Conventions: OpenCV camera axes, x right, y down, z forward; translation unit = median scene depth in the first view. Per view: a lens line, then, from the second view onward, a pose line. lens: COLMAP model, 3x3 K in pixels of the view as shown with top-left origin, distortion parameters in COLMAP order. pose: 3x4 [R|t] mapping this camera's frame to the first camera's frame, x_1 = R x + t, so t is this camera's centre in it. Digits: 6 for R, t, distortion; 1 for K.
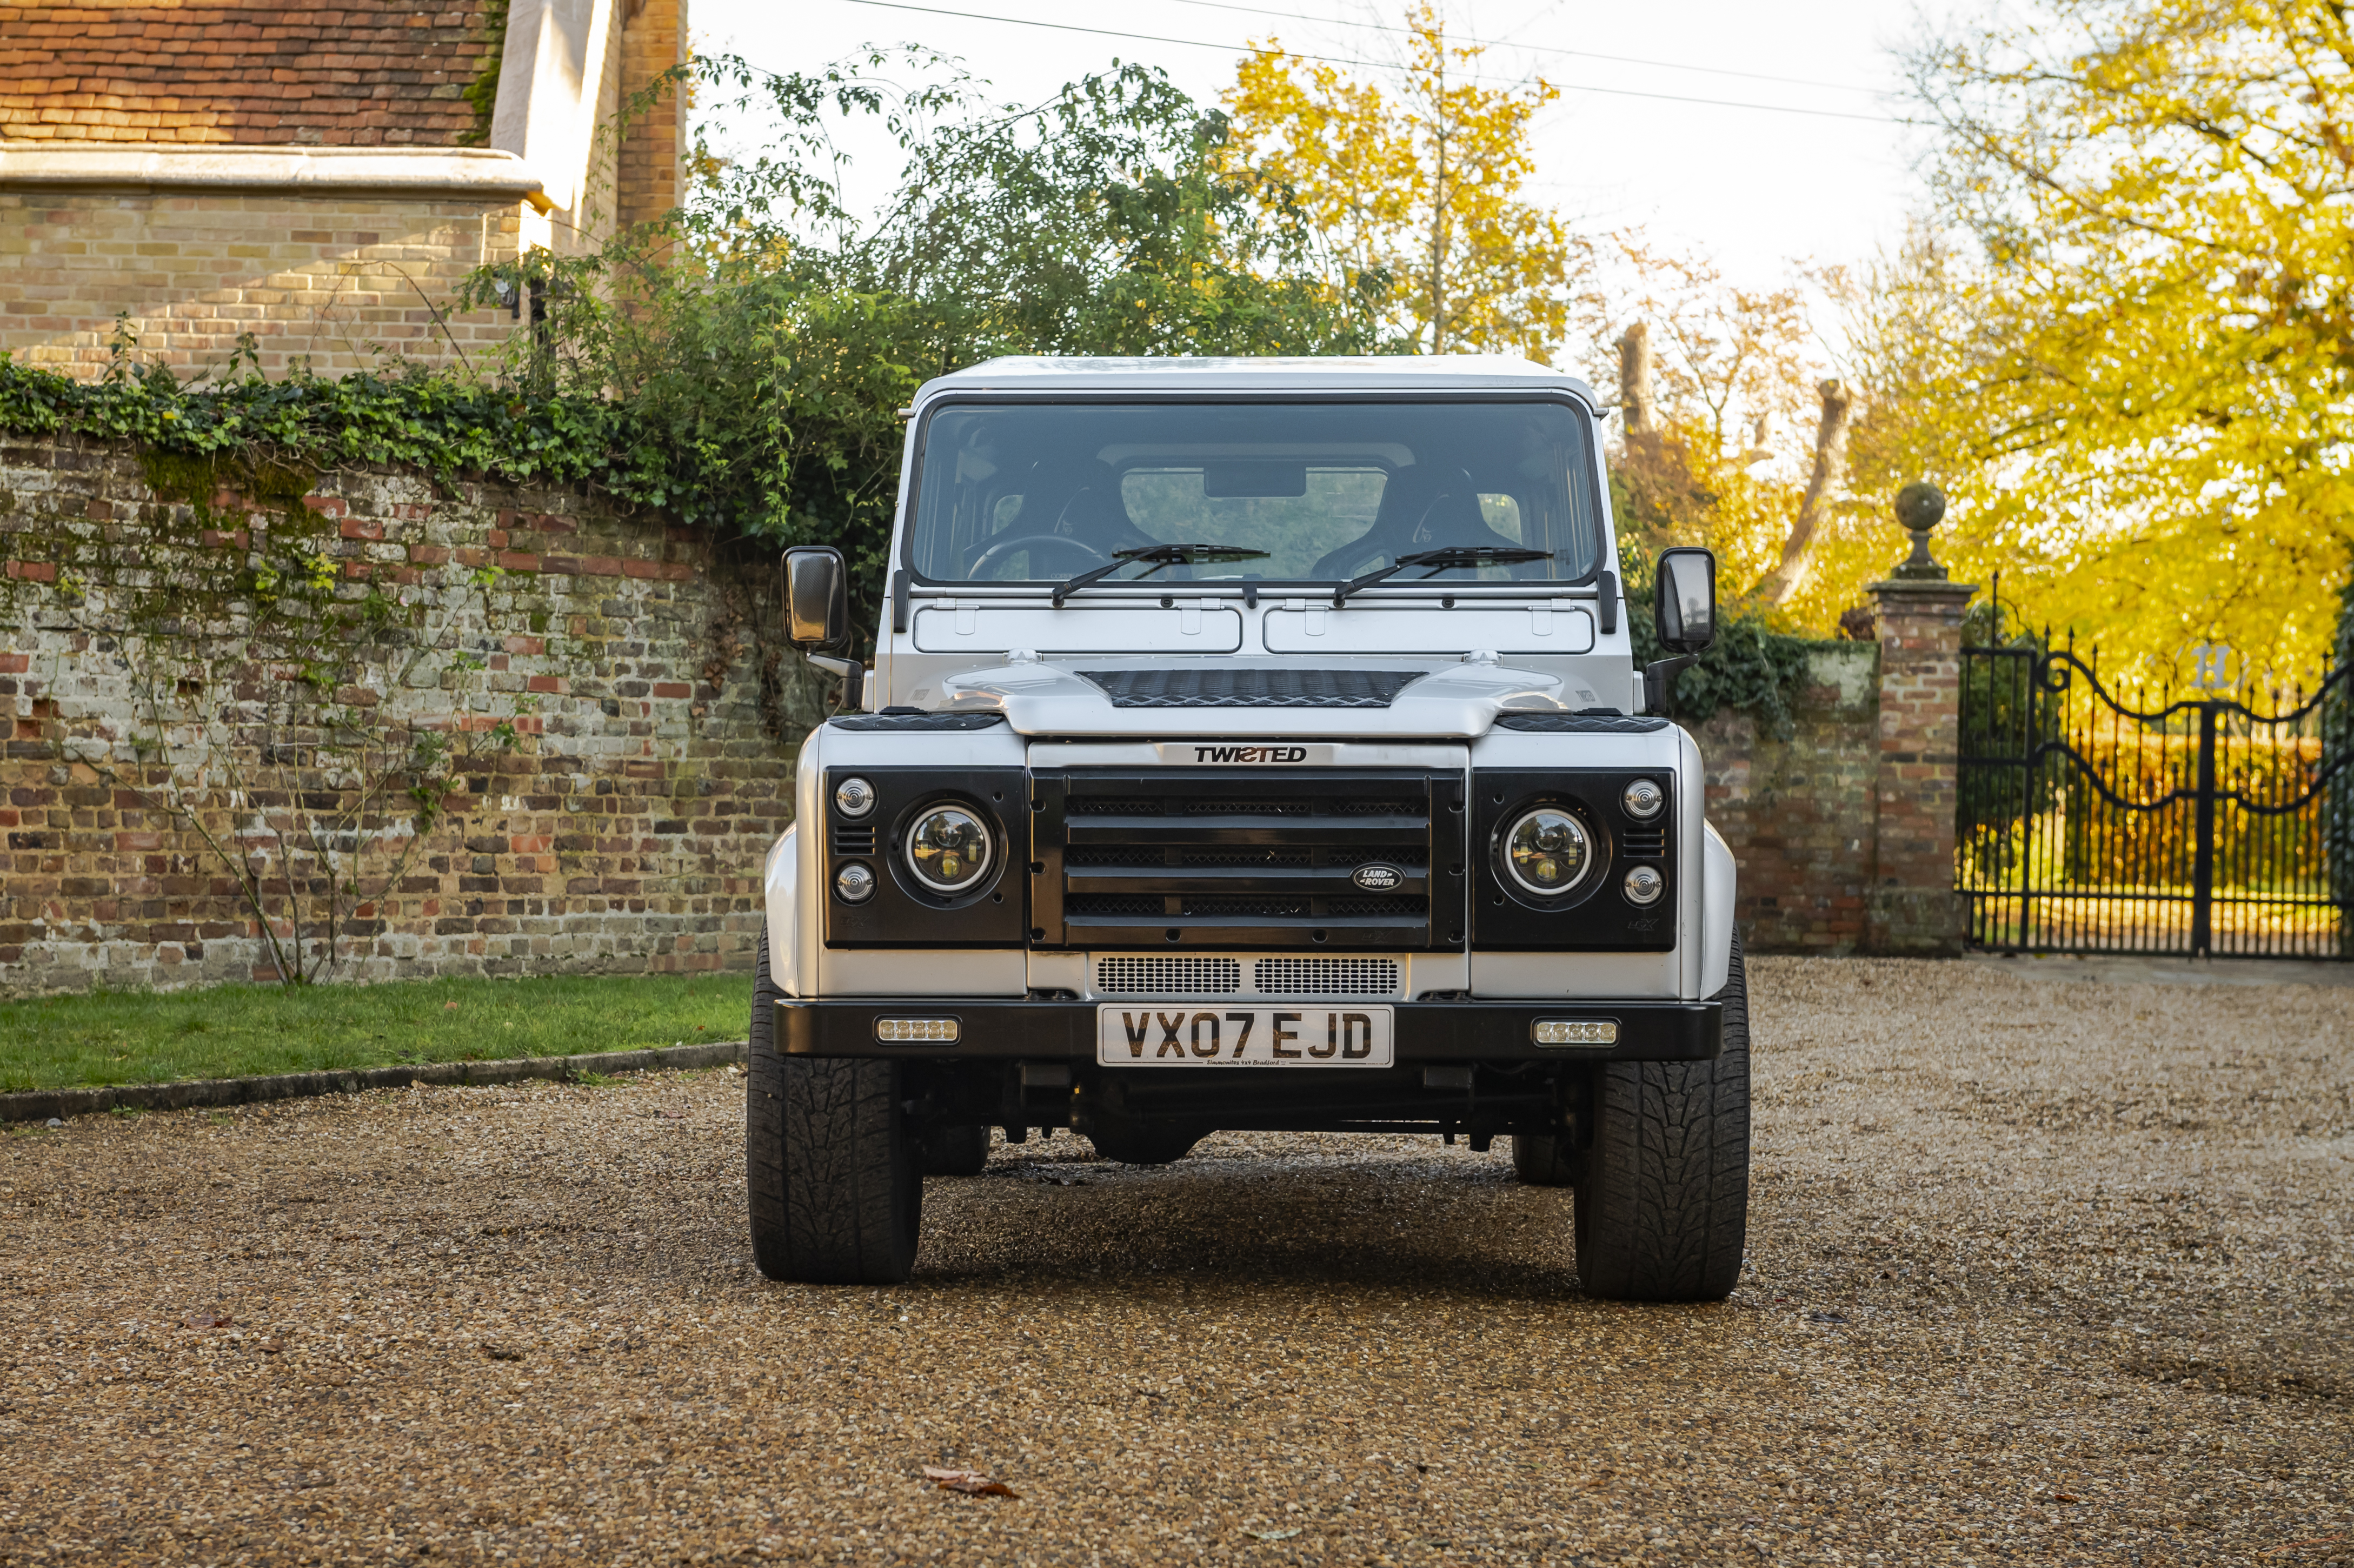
lens RADIAL K [[4625.4, 0, 1107.9], [0, 4625.4, 841.1], [0, 0, 1]] dist [0.005868, 0.111661]
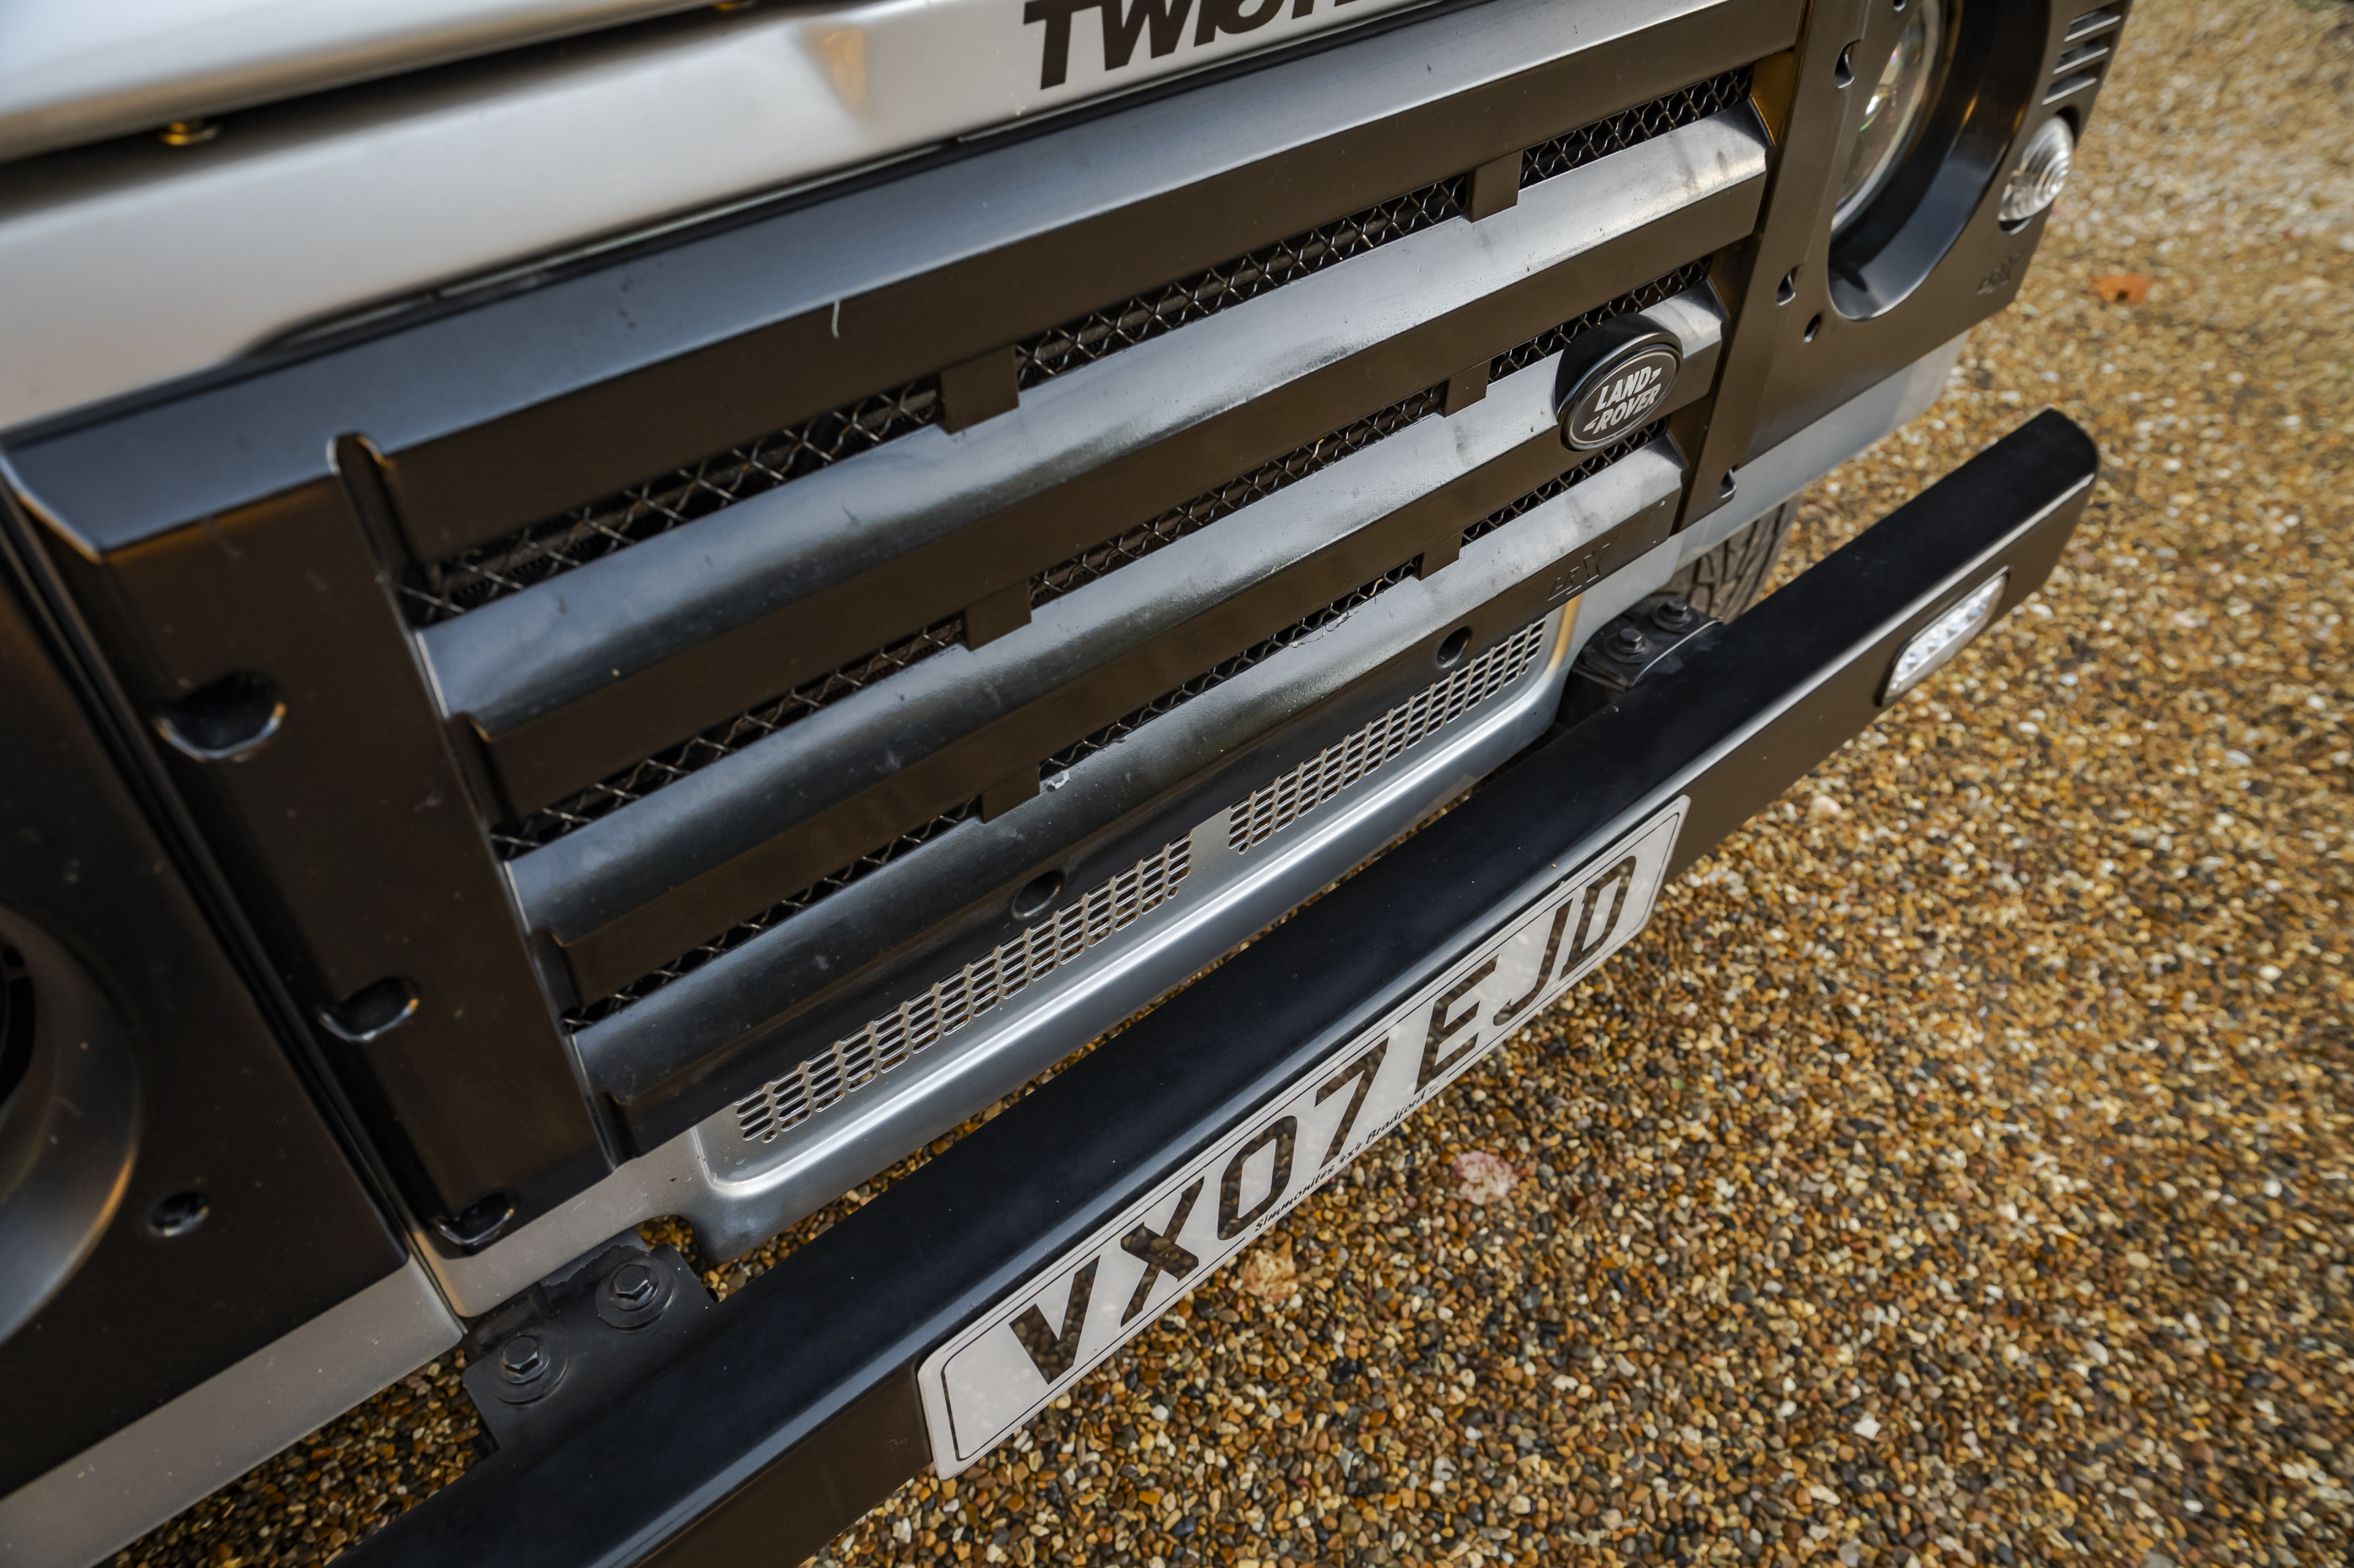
lens RADIAL K [[1593.8, 0, 1179.6], [0, 1593.8, 784.1], [0, 0, 1]] dist [-0.019958, -0.003137]
pose [[0.726638, -0.458436, 0.511696, -0.009083], [-0.002649, 0.742930, 0.669364, -0.017692], [-0.687015, -0.487741, 0.538627, 0.446237]]
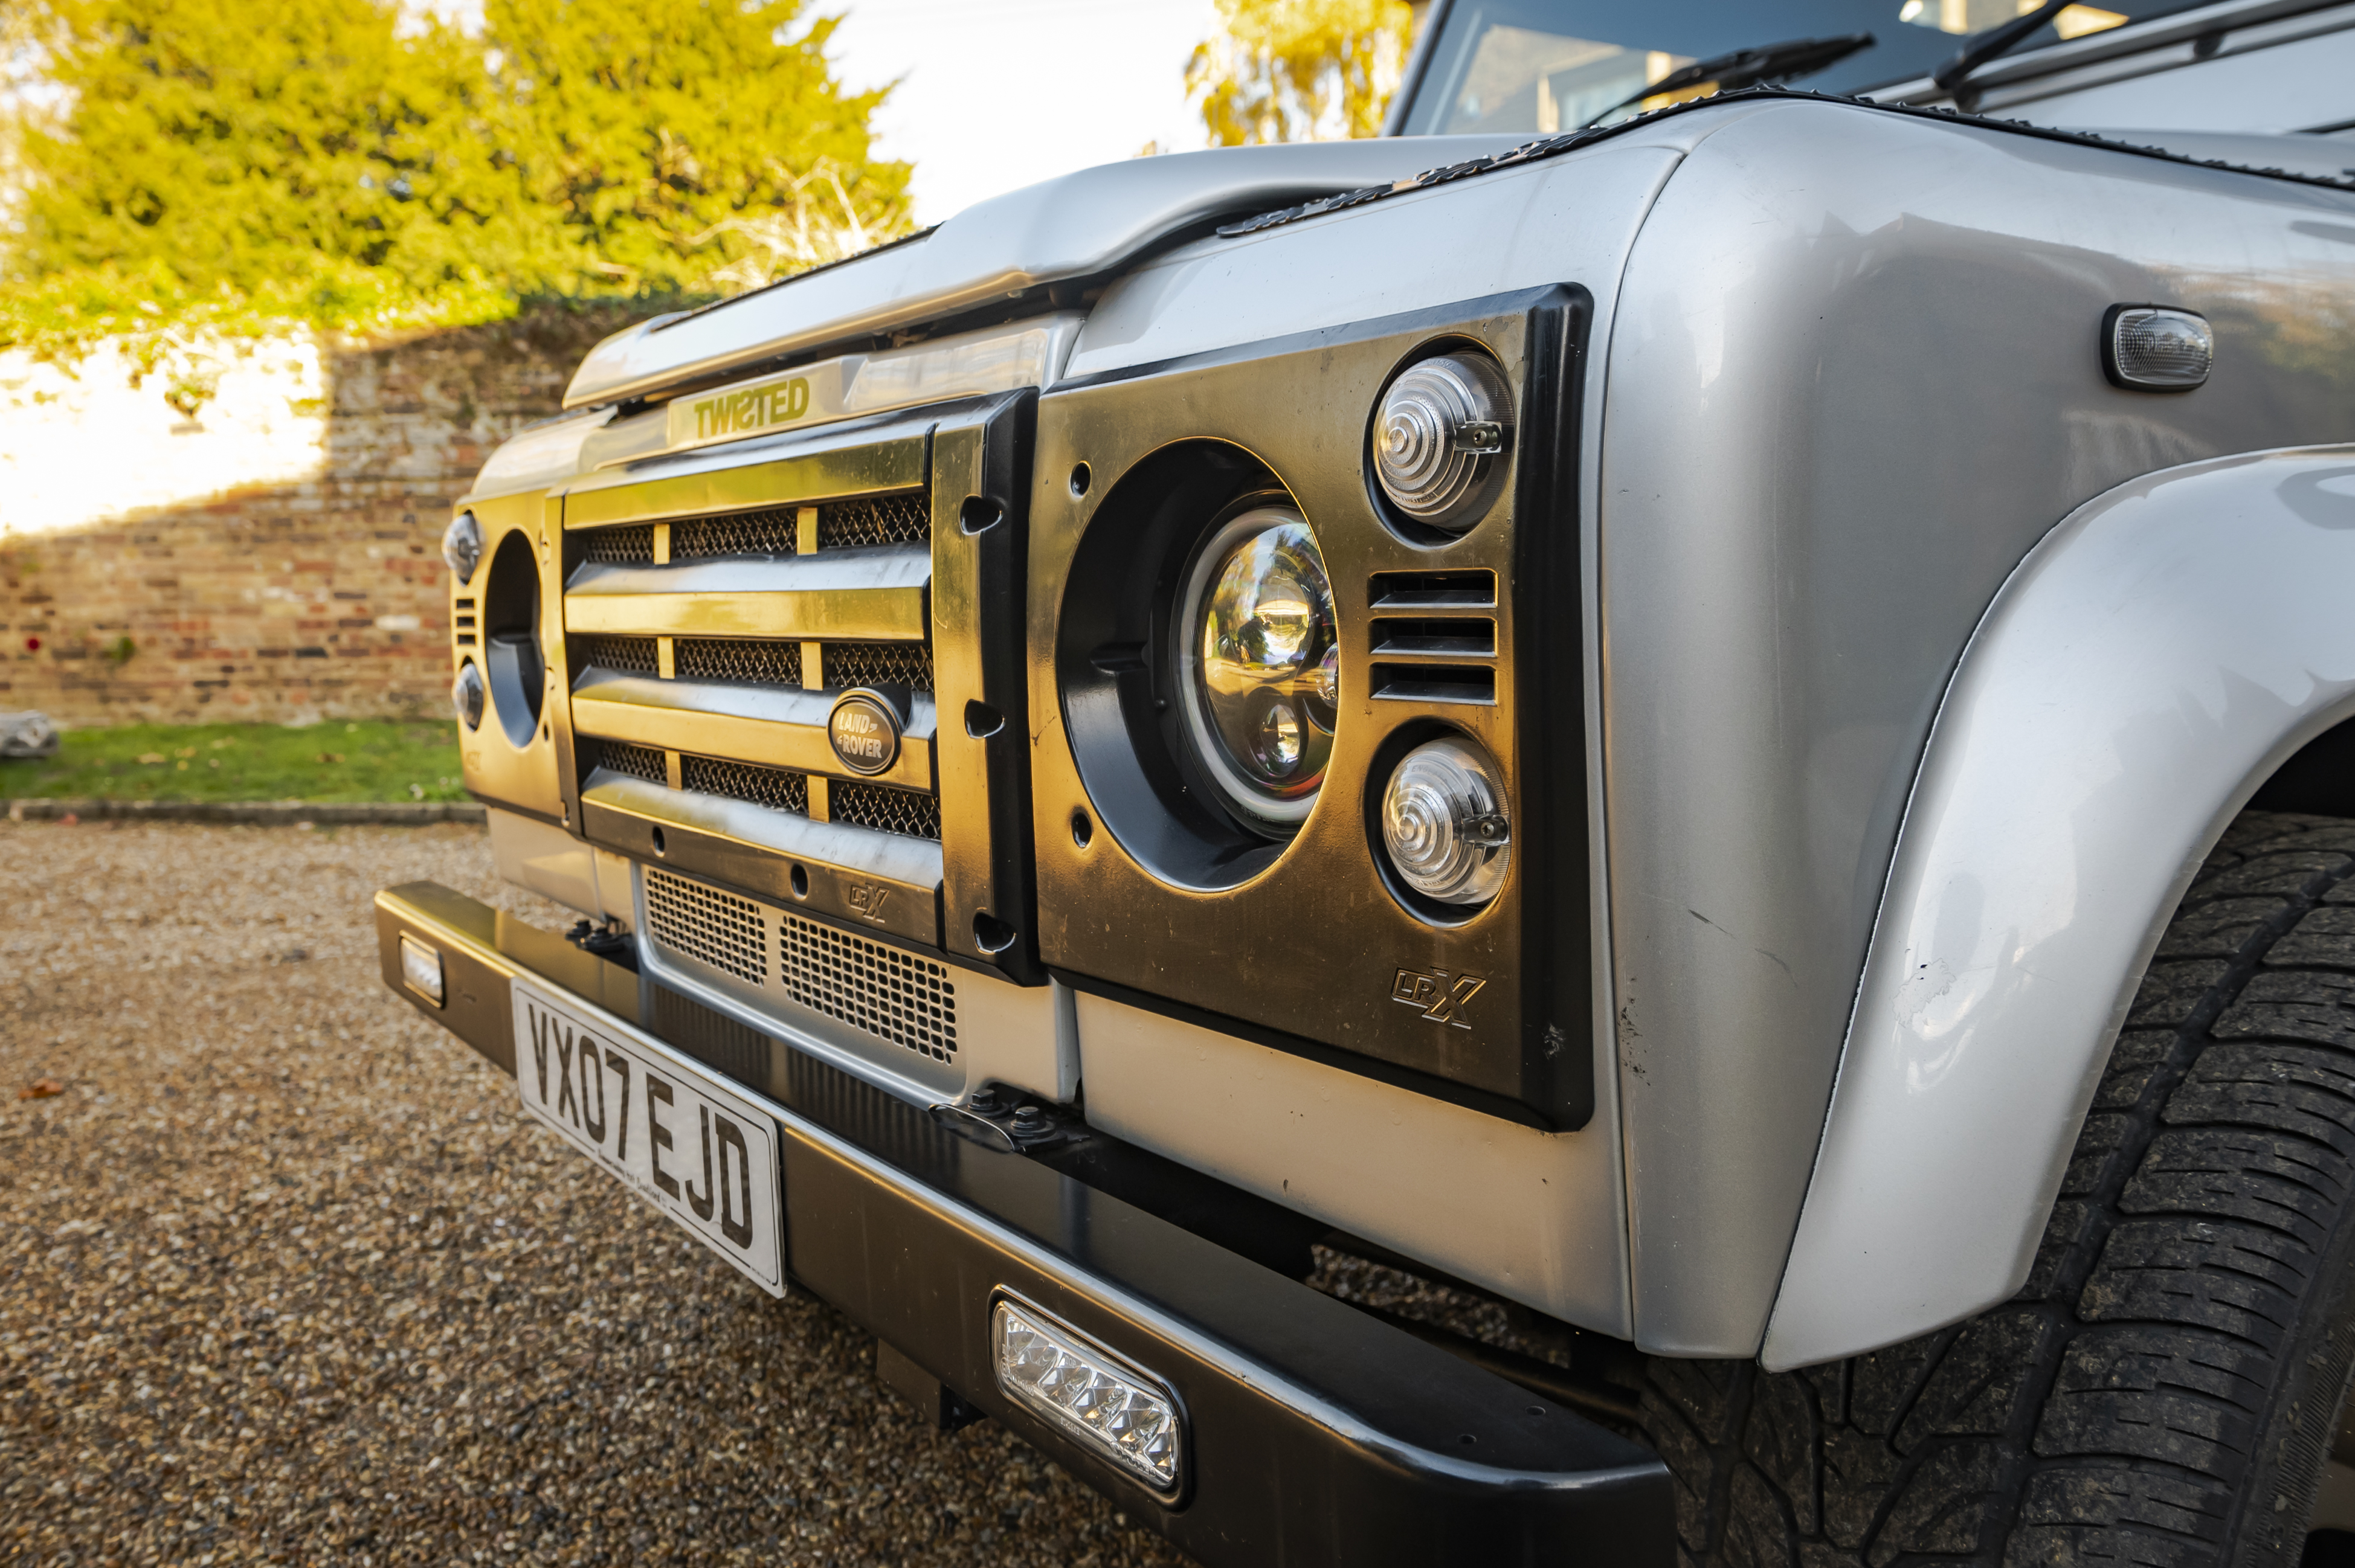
lens RADIAL K [[1842.1, 0, 1051.0], [0, 1842.1, 758.1], [0, 0, 1]] dist [-0.009446, -0.004895]
pose [[0.569099, 0.060813, -0.820017, 0.083649], [0.016160, 0.996242, 0.085097, -0.000839], [0.822110, -0.061680, 0.565977, 0.435716]]
